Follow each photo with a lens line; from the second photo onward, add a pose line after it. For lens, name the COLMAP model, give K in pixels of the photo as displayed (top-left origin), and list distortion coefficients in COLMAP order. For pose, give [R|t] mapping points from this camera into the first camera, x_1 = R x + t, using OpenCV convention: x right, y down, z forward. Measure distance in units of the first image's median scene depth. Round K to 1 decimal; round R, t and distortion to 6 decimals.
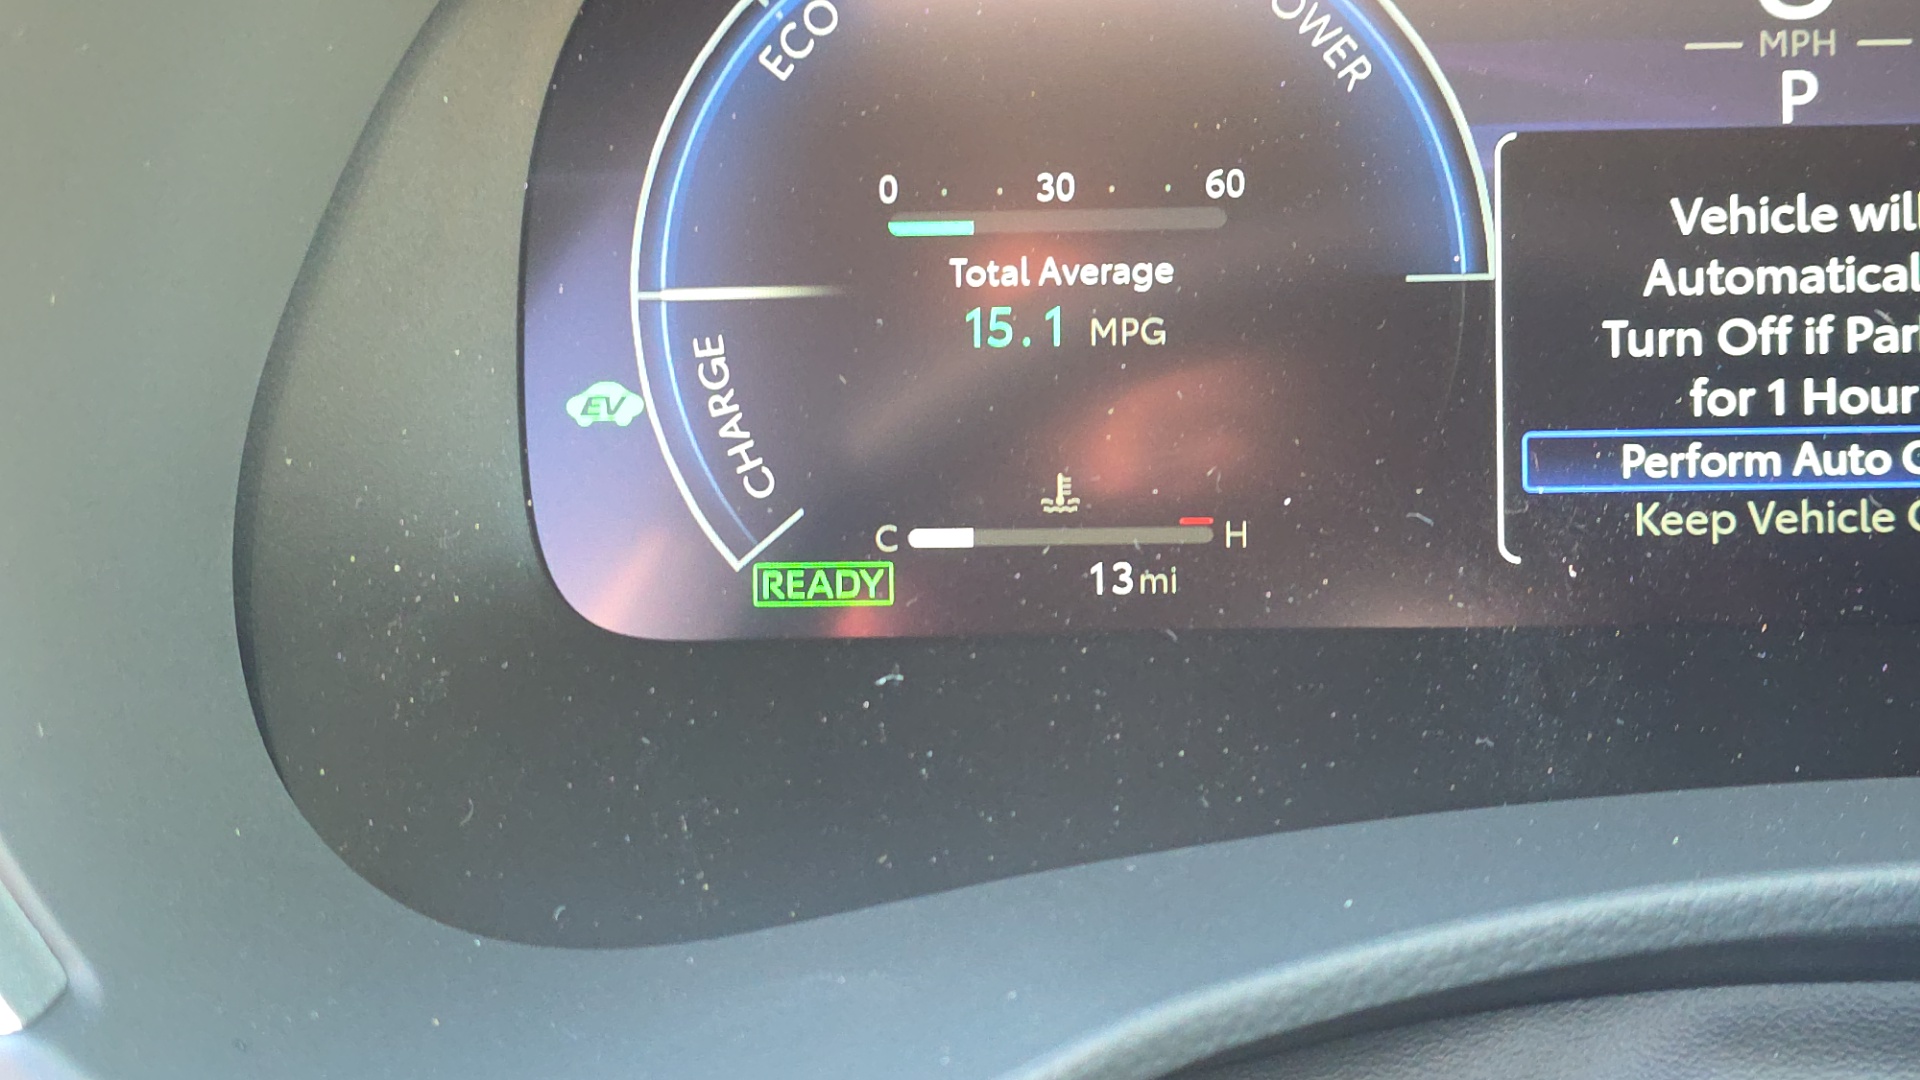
lens RADIAL K [[2525.9, 0, 957.8], [0, 2525.9, 548.1], [0, 0, 1]] dist [0.113405, 0.000000]
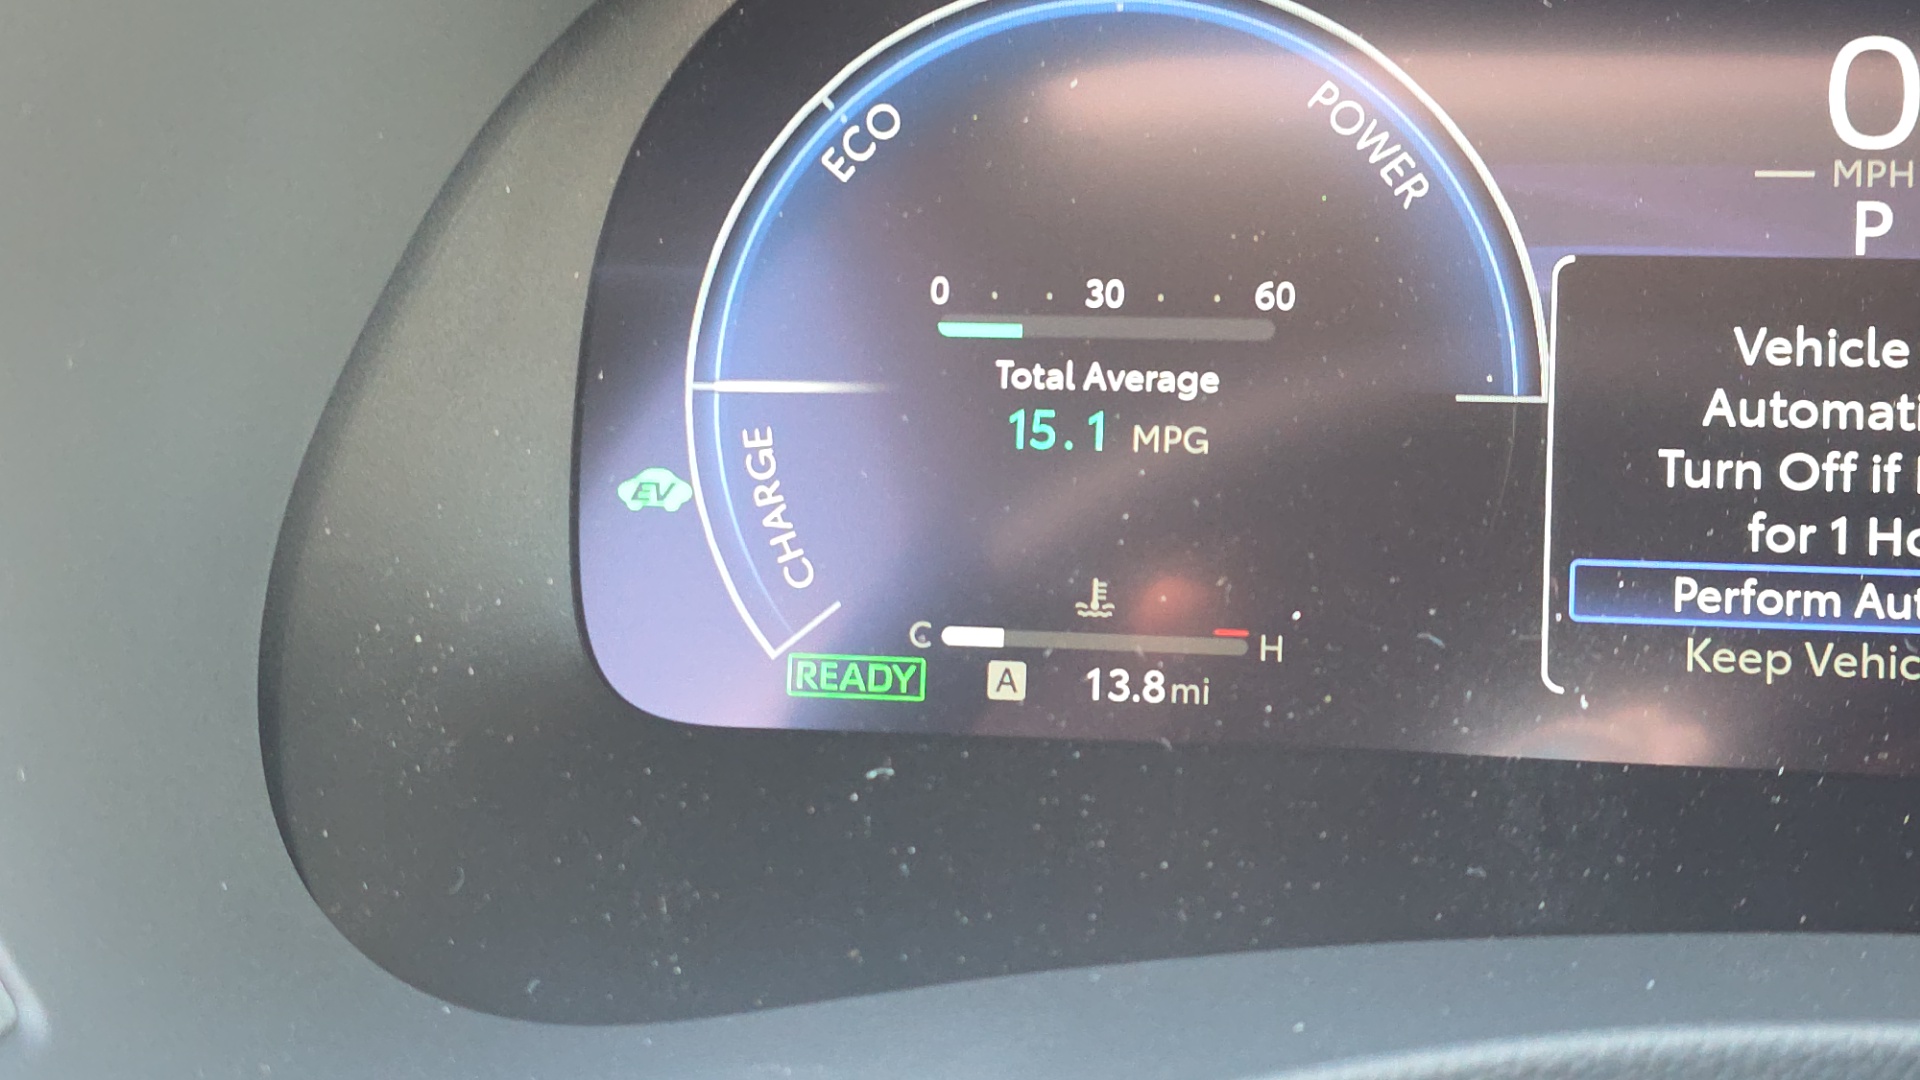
lens RADIAL K [[2525.9, 0, 964.6], [0, 2525.9, 529.5], [0, 0, 1]] dist [0.113405, 0.000000]
pose [[0.992237, 0.044507, -0.116123, 0.104200], [-0.050320, 0.997598, -0.047613, 0.001354], [0.113725, 0.053087, 0.992093, 0.002624]]
